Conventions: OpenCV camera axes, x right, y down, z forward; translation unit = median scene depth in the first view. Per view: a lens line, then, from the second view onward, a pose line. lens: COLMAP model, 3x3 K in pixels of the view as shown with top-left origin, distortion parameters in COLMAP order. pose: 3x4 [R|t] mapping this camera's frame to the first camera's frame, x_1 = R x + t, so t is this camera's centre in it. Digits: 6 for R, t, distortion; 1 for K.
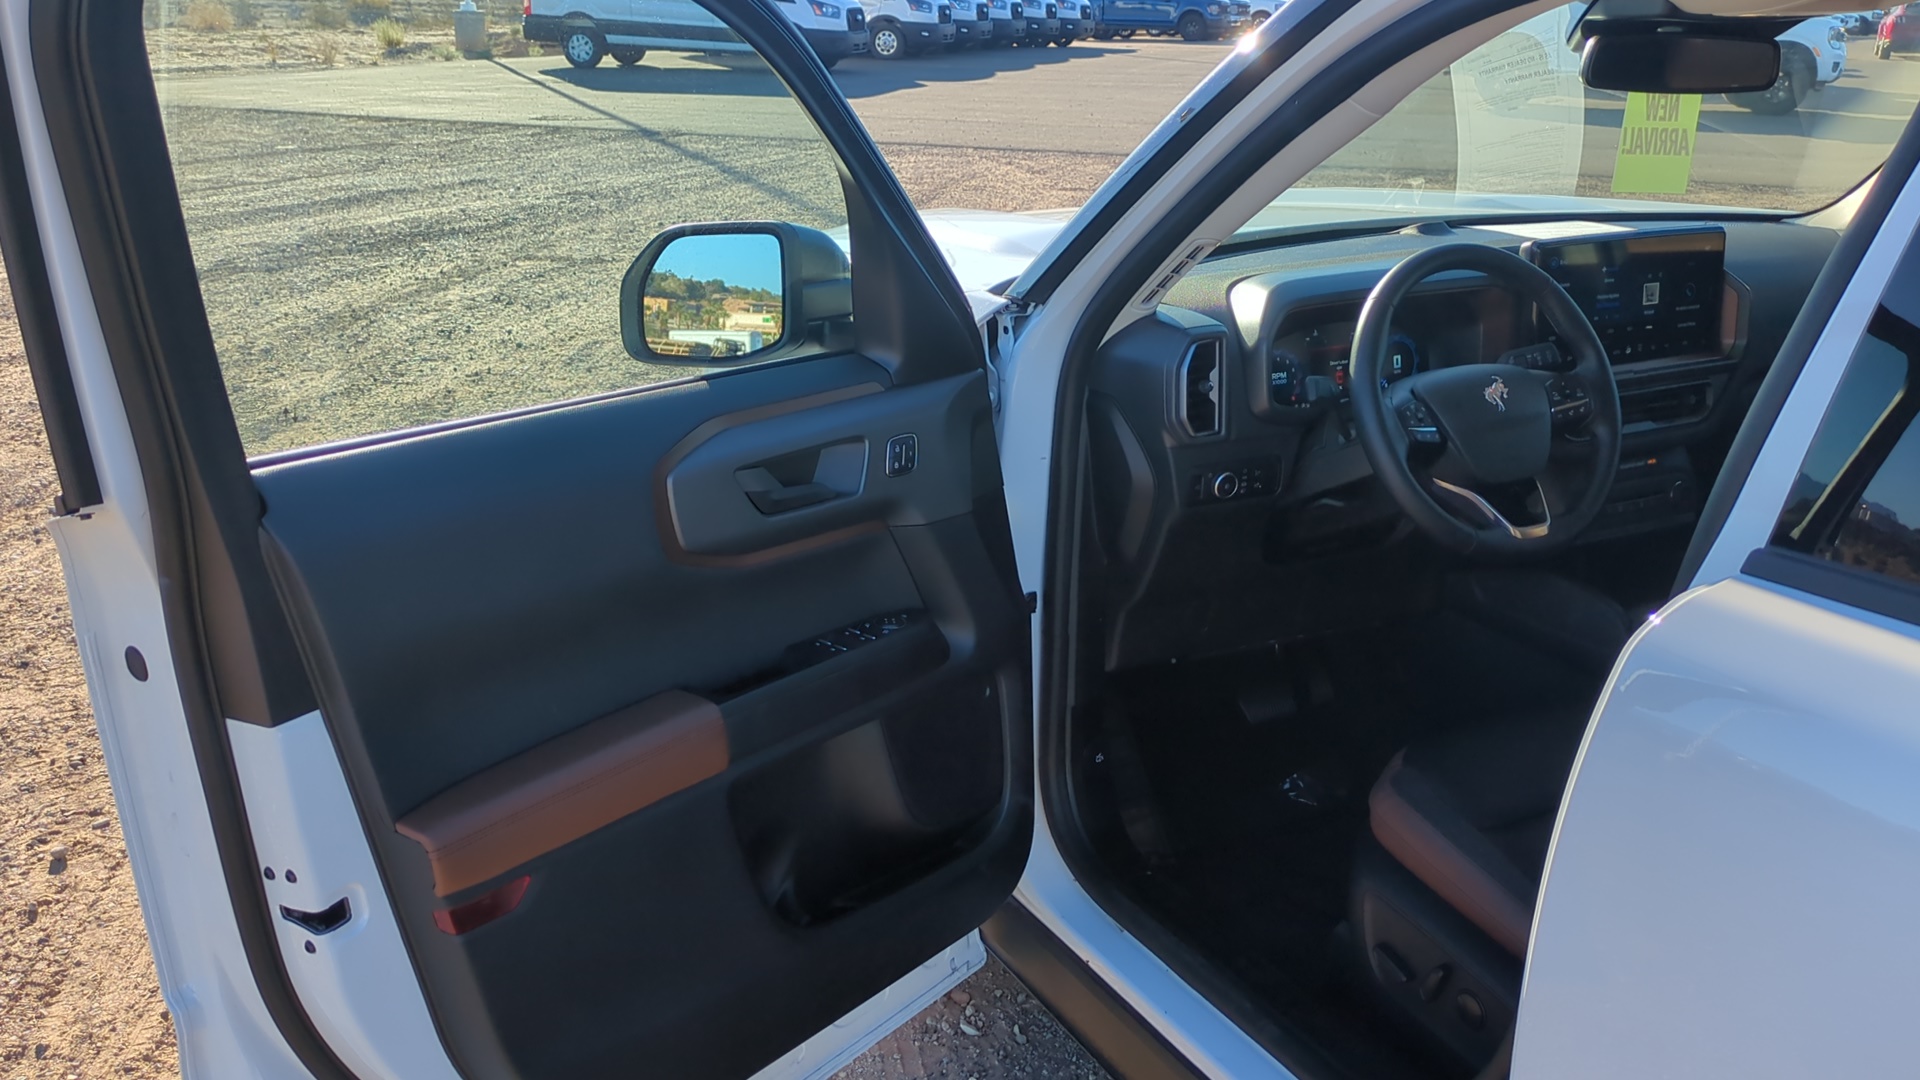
lens RADIAL K [[1640.7, 0, 958.3], [0, 1640.7, 552.4], [0, 0, 1]] dist [0.067652, -0.066368]
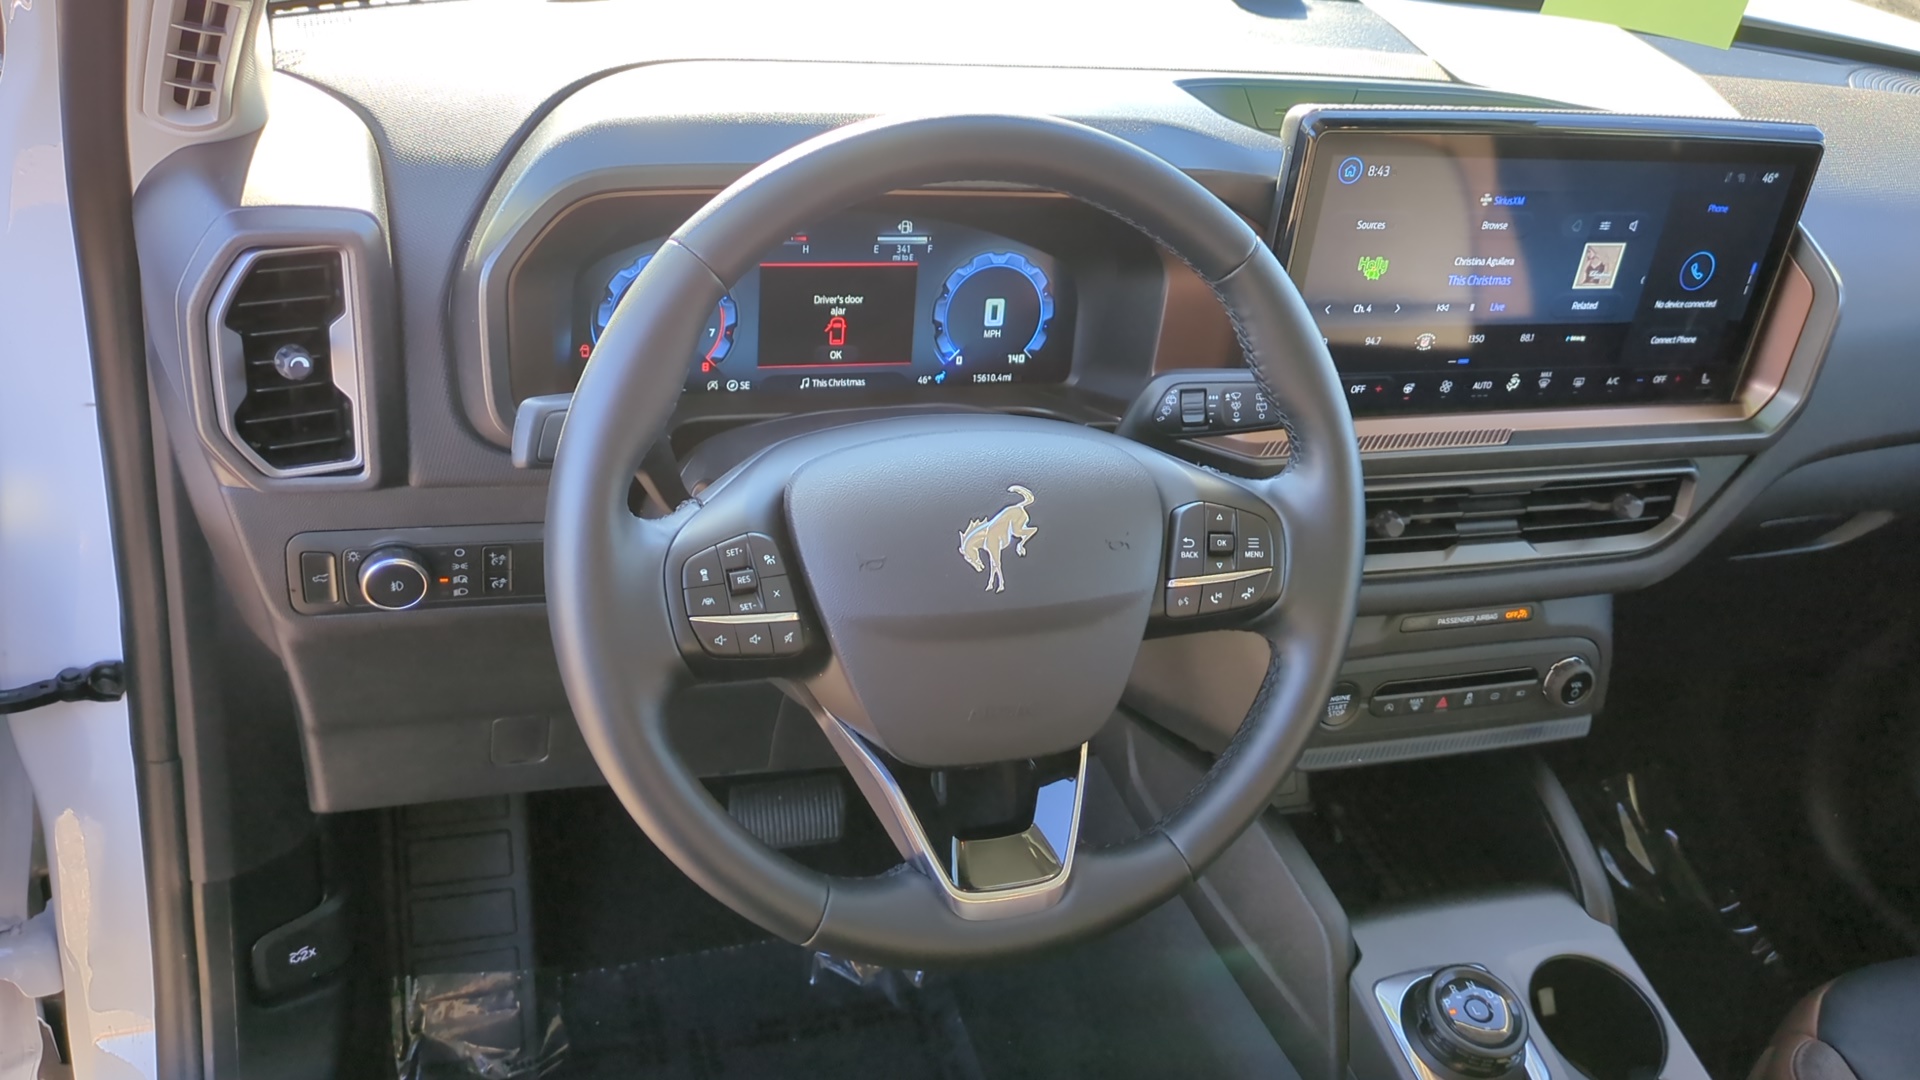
lens RADIAL K [[1640.7, 0, 962.4], [0, 1640.7, 544.7], [0, 0, 1]] dist [0.067652, -0.066368]
pose [[0.978039, 0.198592, -0.063252, 0.297207], [-0.178431, 0.954653, 0.238326, -0.159620], [0.107714, -0.221806, 0.969123, 0.547847]]
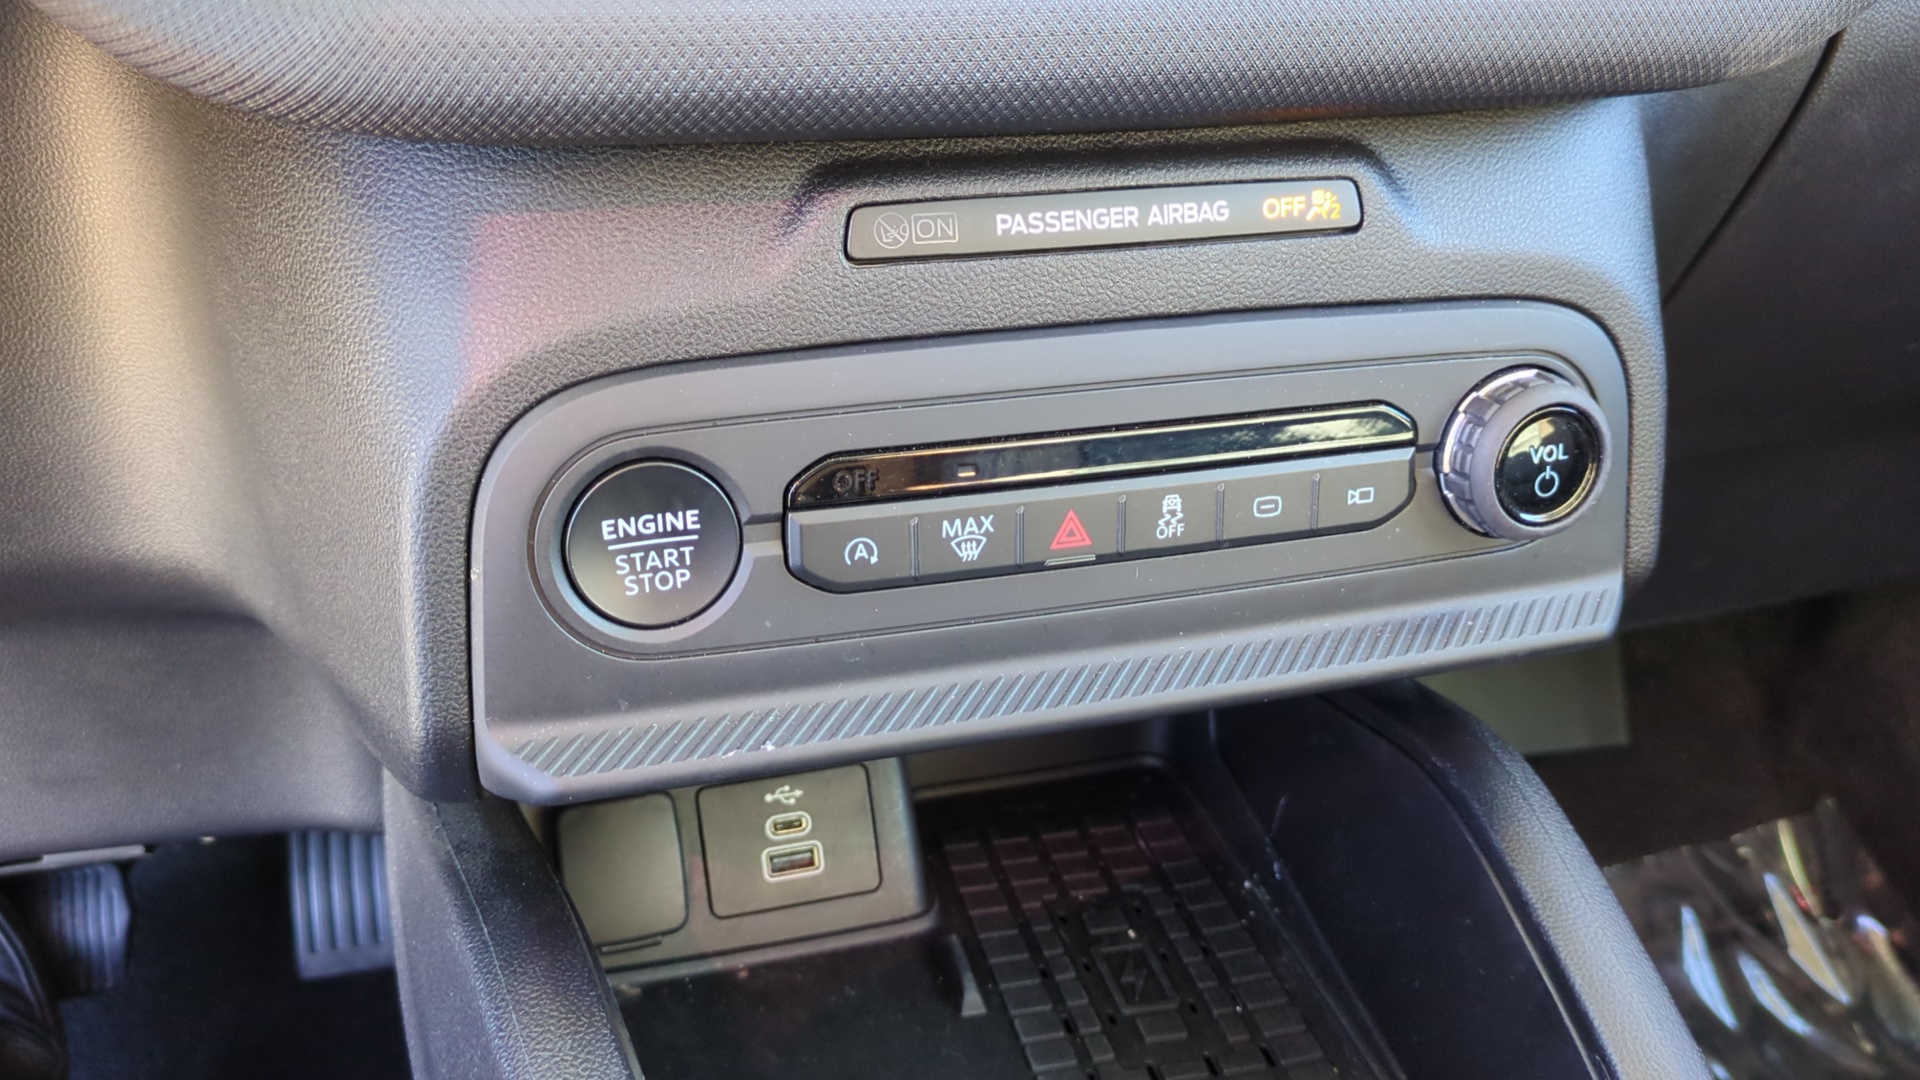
lens RADIAL K [[1640.7, 0, 952.3], [0, 1640.7, 538.9], [0, 0, 1]] dist [0.067652, -0.066368]
pose [[0.982498, 0.118968, -0.143331, 0.421365], [-0.093461, 0.980452, 0.173146, -0.049822], [0.161128, -0.156720, 0.974411, 0.878414]]
